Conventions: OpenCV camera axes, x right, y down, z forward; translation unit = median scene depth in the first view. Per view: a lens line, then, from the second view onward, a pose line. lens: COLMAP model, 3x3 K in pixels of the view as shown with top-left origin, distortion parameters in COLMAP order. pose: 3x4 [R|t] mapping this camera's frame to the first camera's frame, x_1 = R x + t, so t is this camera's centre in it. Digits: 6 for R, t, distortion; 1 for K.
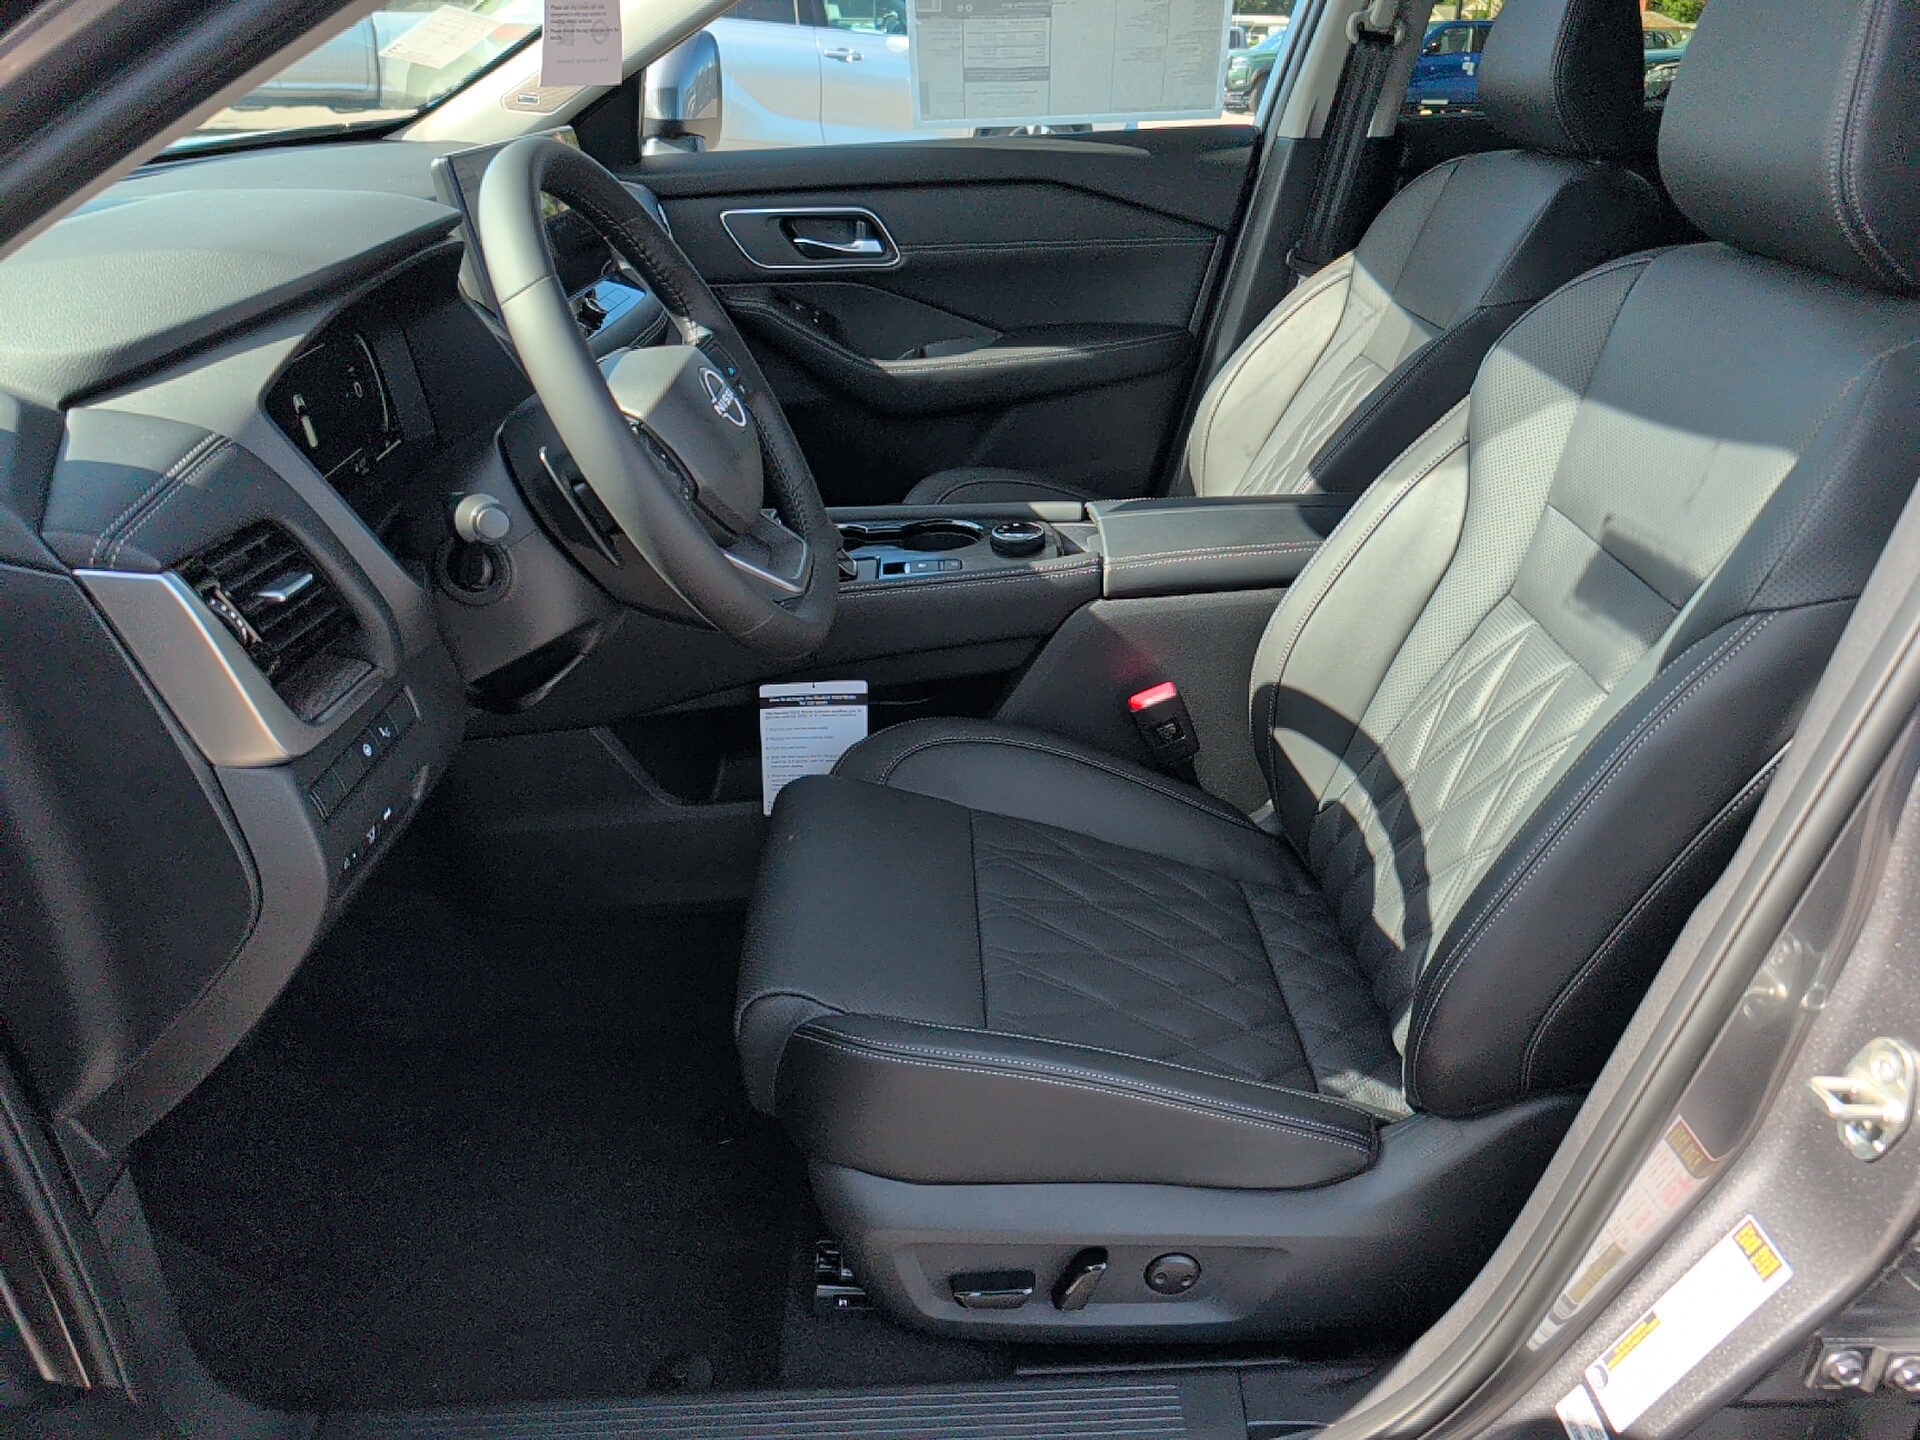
lens RADIAL K [[1579.2, 0, 960.0], [0, 1579.2, 671.0], [0, 0, 1]] dist [-0.006654, -0.004868]
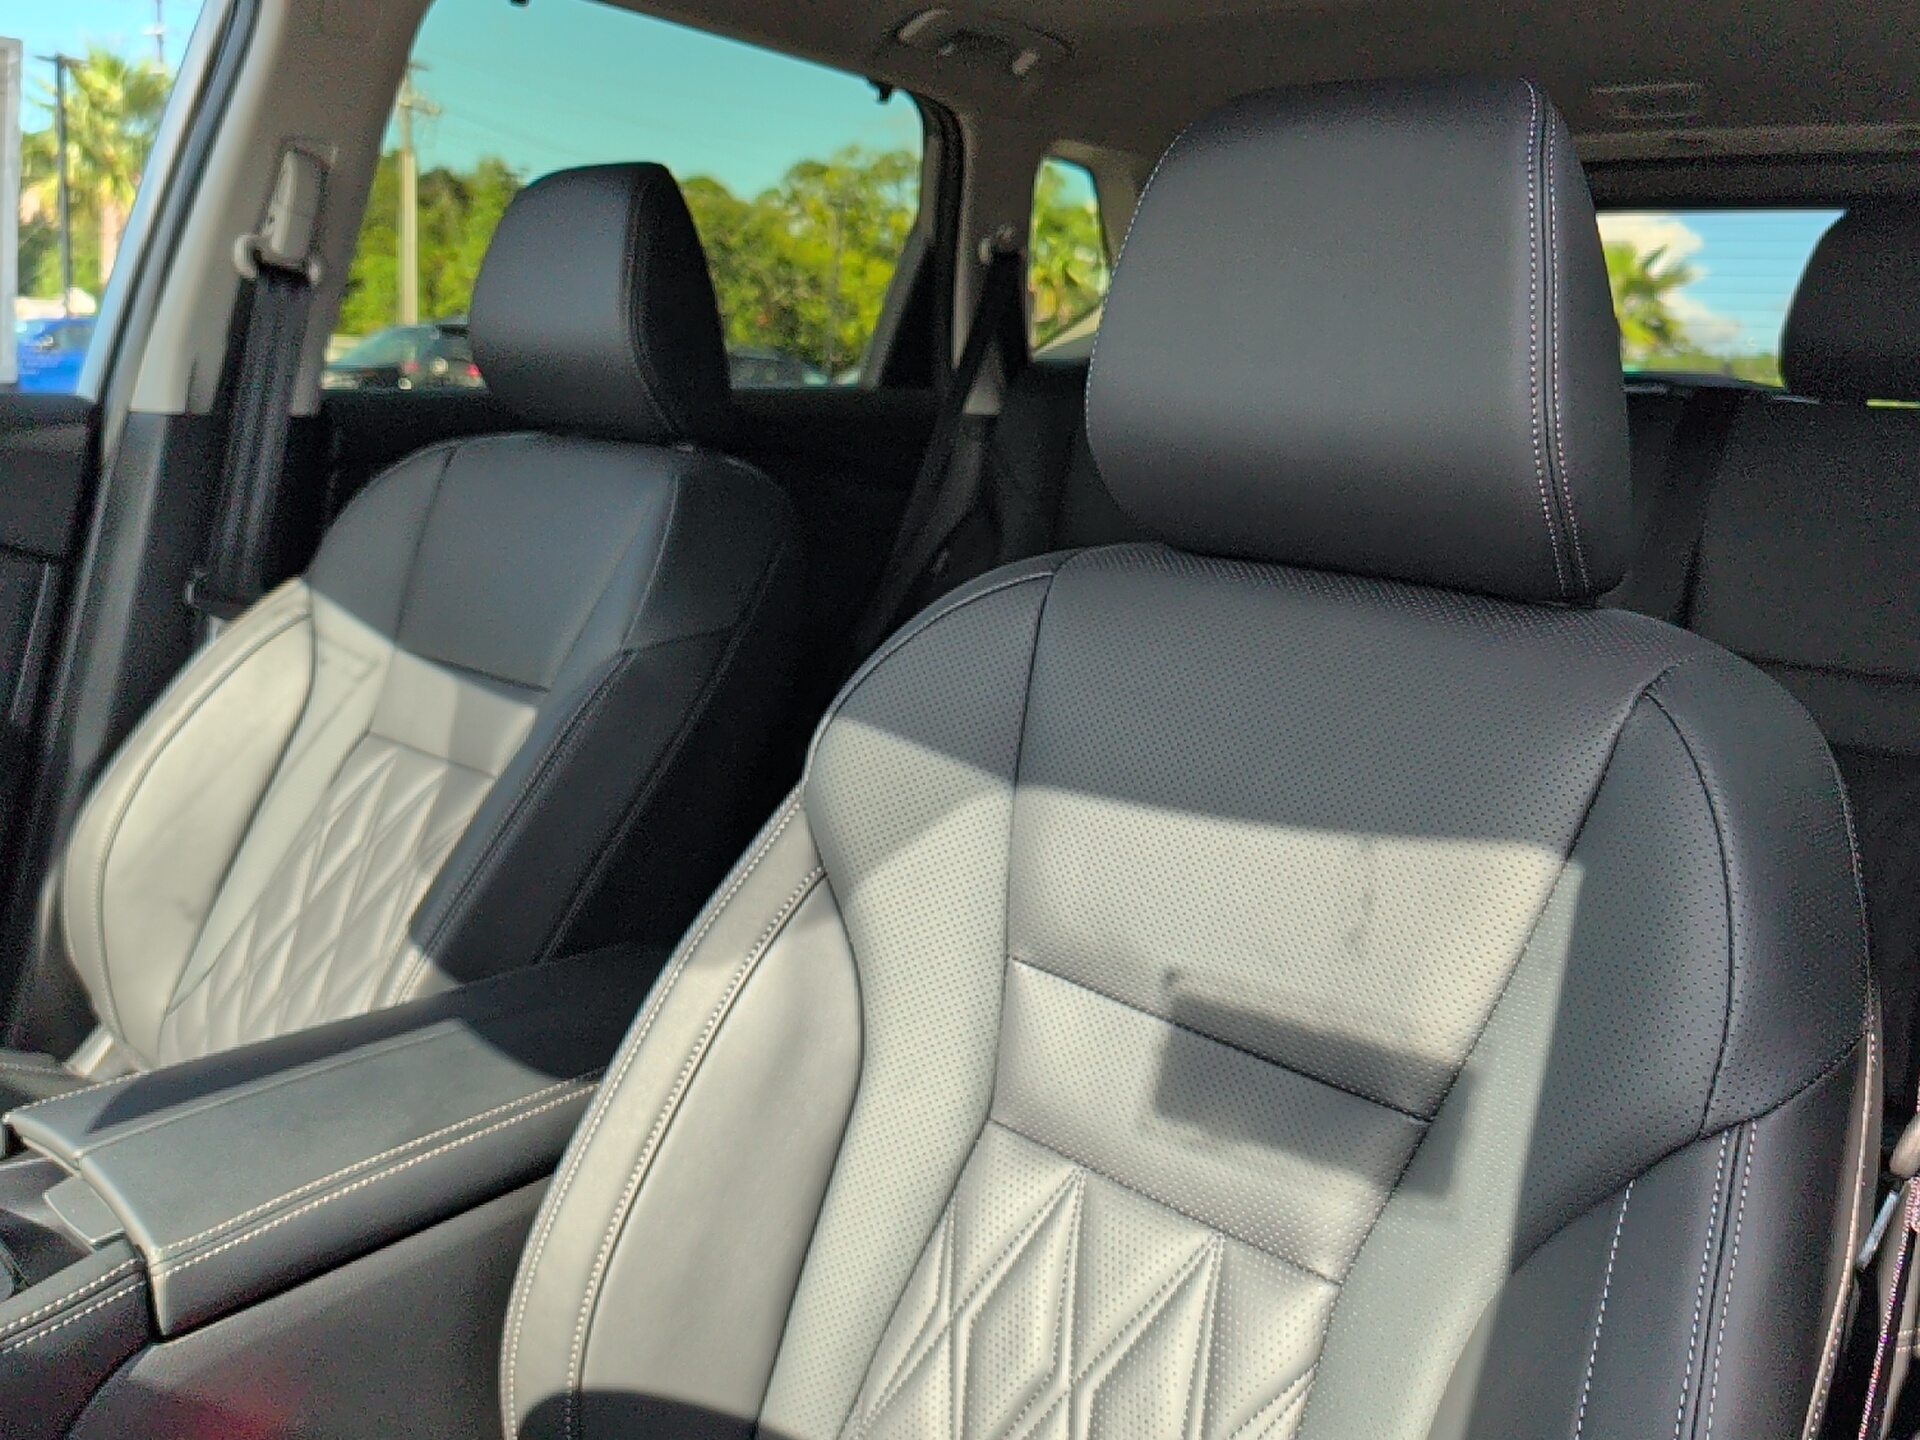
lens RADIAL K [[1579.2, 0, 960.0], [0, 1579.2, 671.0], [0, 0, 1]] dist [-0.006654, -0.004868]
pose [[0.667554, -0.089321, 0.739184, -0.073292], [0.228581, 0.969422, -0.089289, -0.139481], [-0.708605, 0.228569, 0.667559, 0.486316]]
